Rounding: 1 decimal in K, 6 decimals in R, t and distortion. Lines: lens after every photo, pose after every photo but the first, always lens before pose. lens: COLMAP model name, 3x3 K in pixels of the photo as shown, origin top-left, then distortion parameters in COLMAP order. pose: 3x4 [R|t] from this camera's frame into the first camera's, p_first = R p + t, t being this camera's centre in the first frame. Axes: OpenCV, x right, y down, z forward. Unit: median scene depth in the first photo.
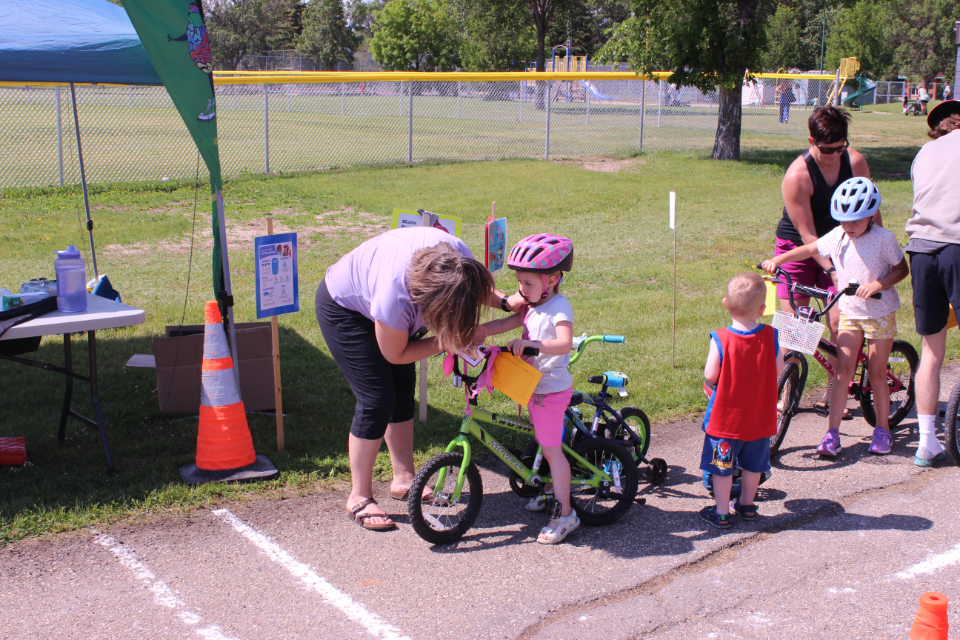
lens RADIAL K [[2010.1, 0, 480.0], [0, 2010.1, 320.0], [0, 0, 1]] dist [-0.034210, 0.060479]
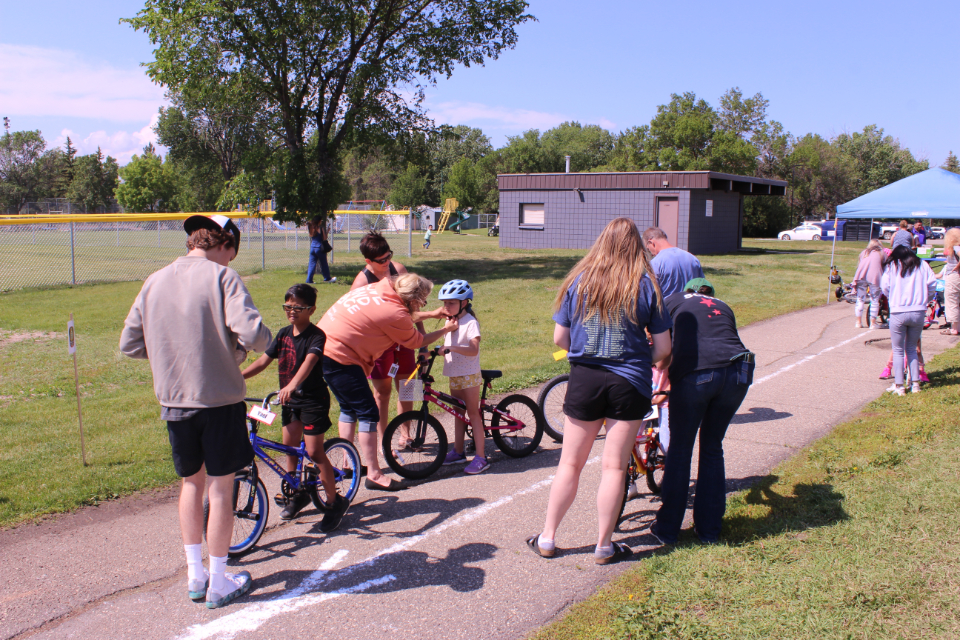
lens RADIAL K [[2010.1, 0, 480.0], [0, 2010.1, 320.0], [0, 0, 1]] dist [-0.034210, 0.060479]
pose [[0.884200, -0.038667, 0.465506, -0.476346], [0.074070, 0.995565, -0.057995, 0.046257], [-0.461199, 0.085759, 0.883143, -0.314047]]
